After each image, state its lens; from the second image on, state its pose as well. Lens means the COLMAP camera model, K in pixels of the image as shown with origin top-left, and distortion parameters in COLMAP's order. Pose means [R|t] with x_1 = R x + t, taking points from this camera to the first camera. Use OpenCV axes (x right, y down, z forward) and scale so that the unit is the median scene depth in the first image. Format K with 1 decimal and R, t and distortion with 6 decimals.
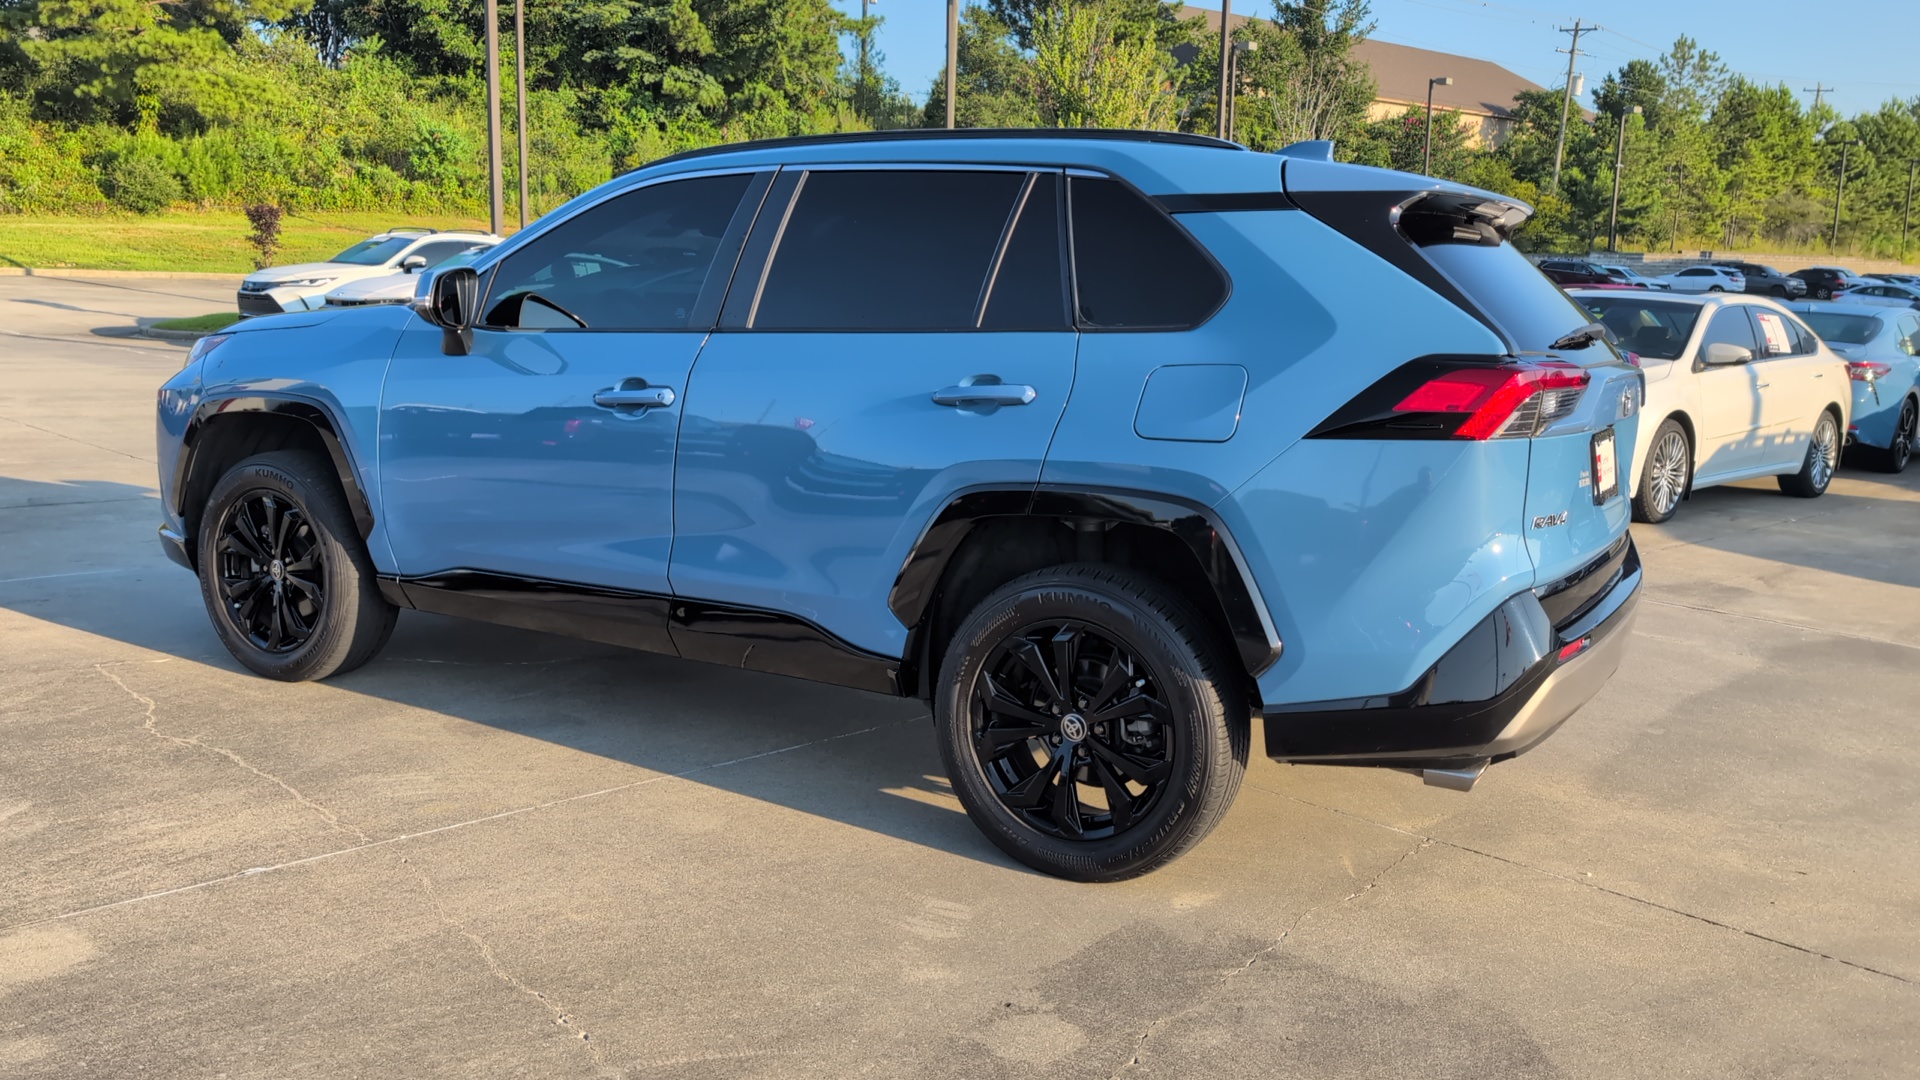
lens RADIAL K [[1645.1, 0, 960.5], [0, 1645.1, 540.7], [0, 0, 1]] dist [0.027628, -0.031761]
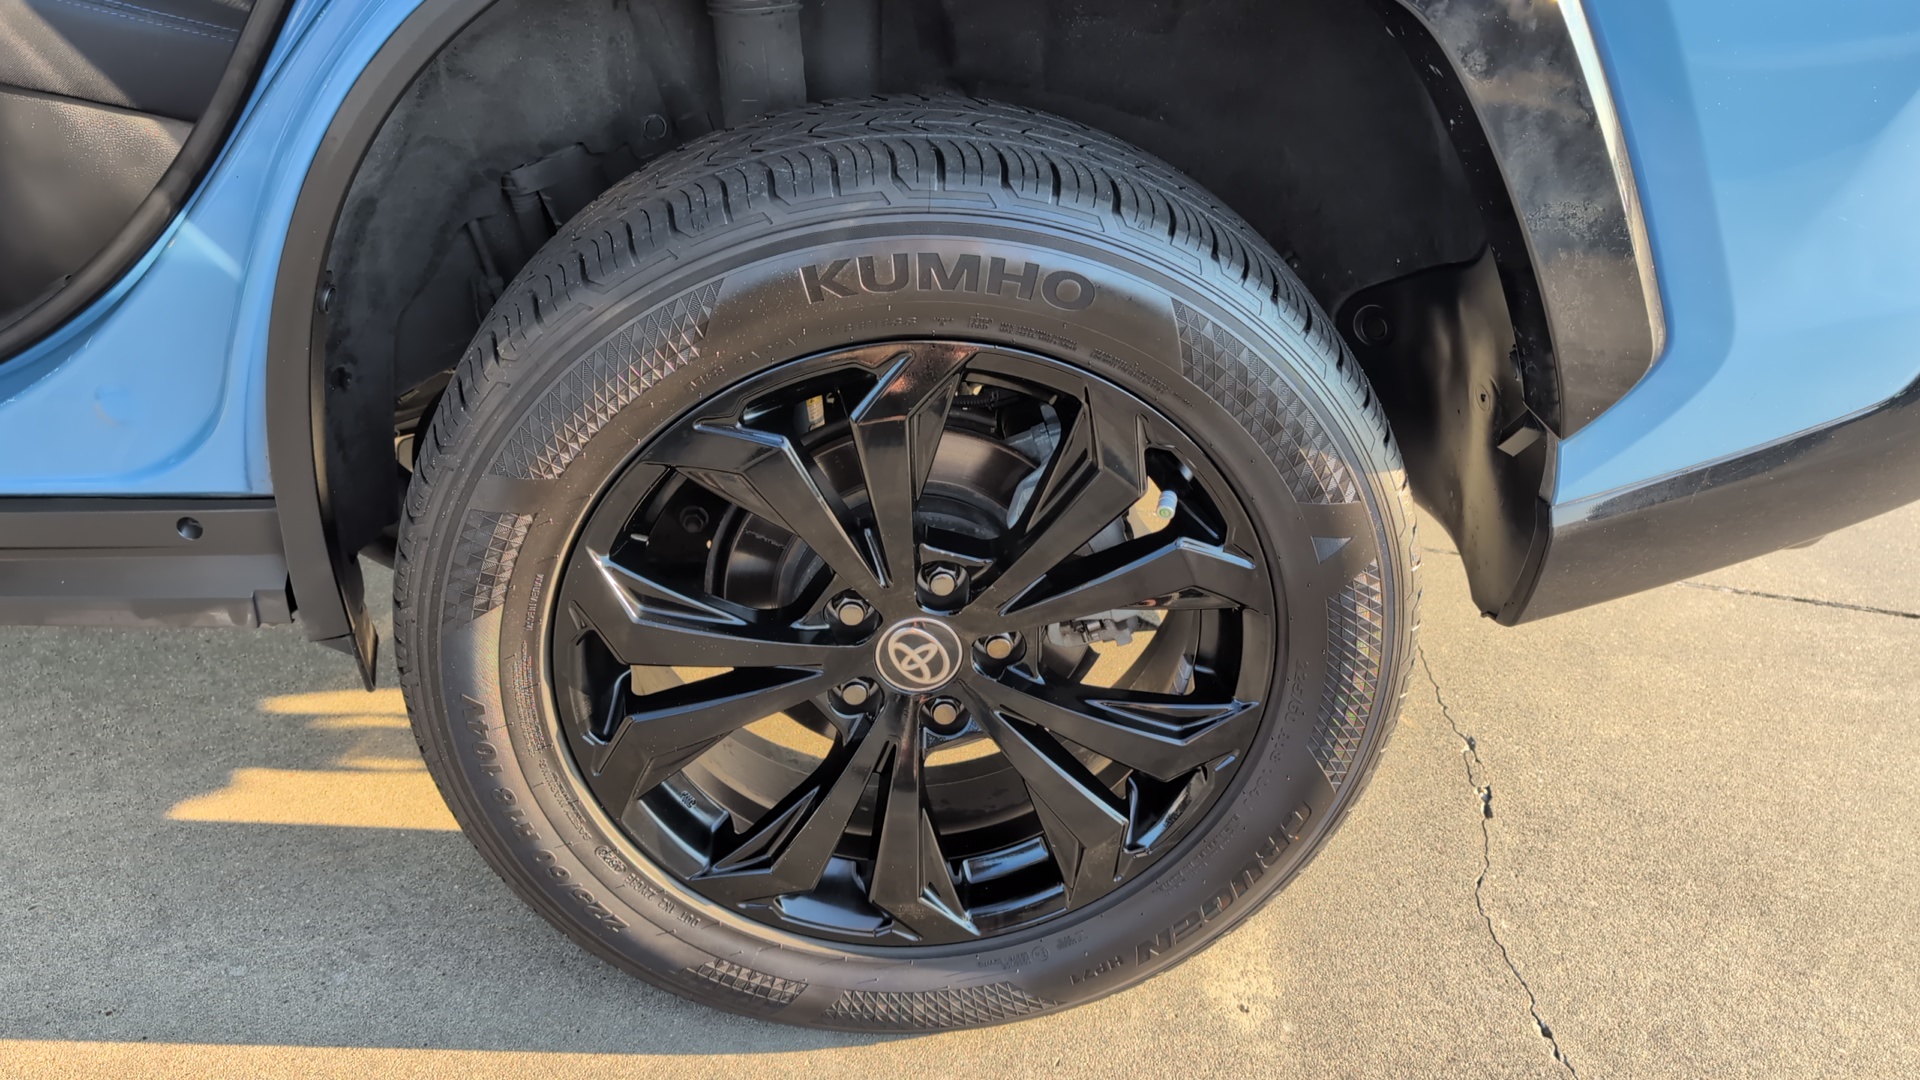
lens RADIAL K [[1645.1, 0, 966.0], [0, 1645.1, 543.4], [0, 0, 1]] dist [0.027628, -0.031761]
pose [[0.831327, -0.282116, 0.478858, -0.004305], [0.076933, 0.911710, 0.403567, -0.002012], [-0.550433, -0.298656, 0.779634, 0.047411]]
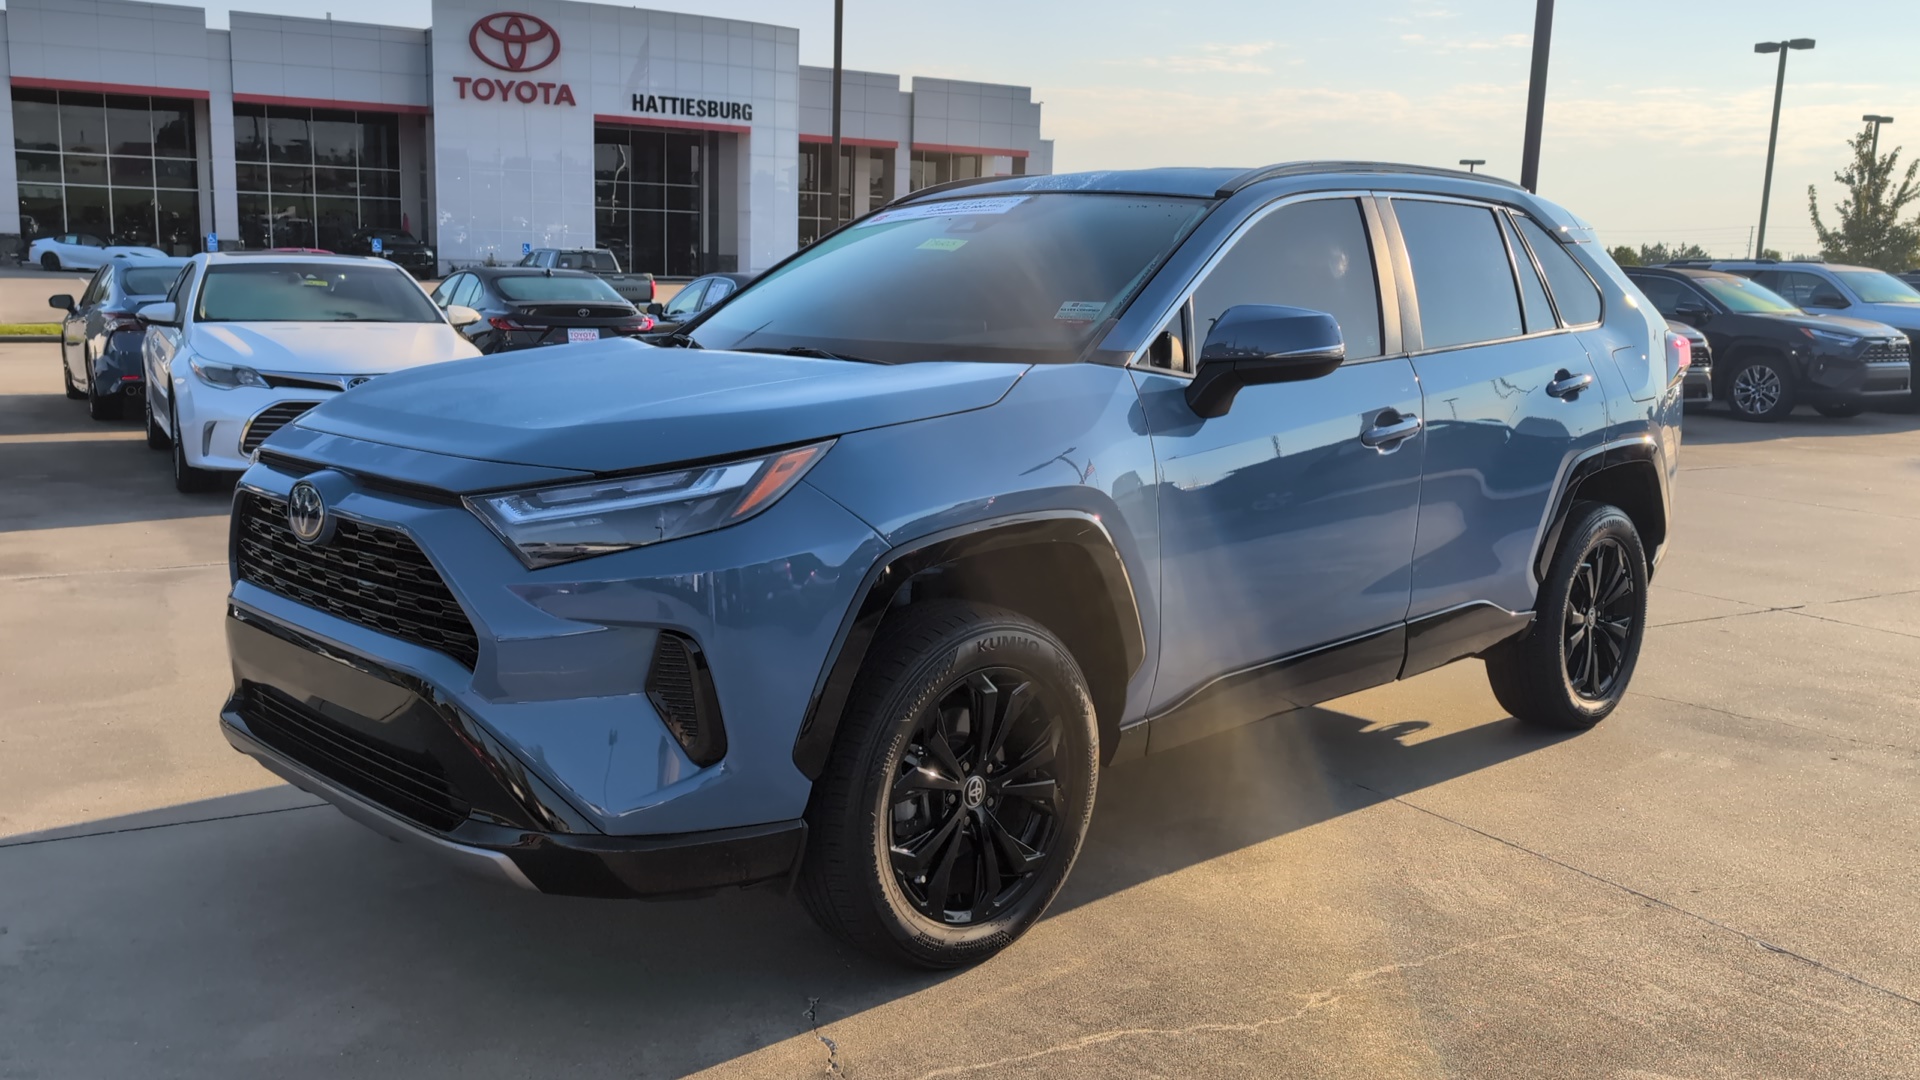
lens RADIAL K [[1645.1, 0, 968.3], [0, 1645.1, 530.7], [0, 0, 1]] dist [0.027628, -0.031761]
pose [[0.245872, -0.181723, 0.952115, -0.085626], [0.144790, 0.978134, 0.149299, -0.015043], [-0.958427, 0.101148, 0.266807, 0.070430]]
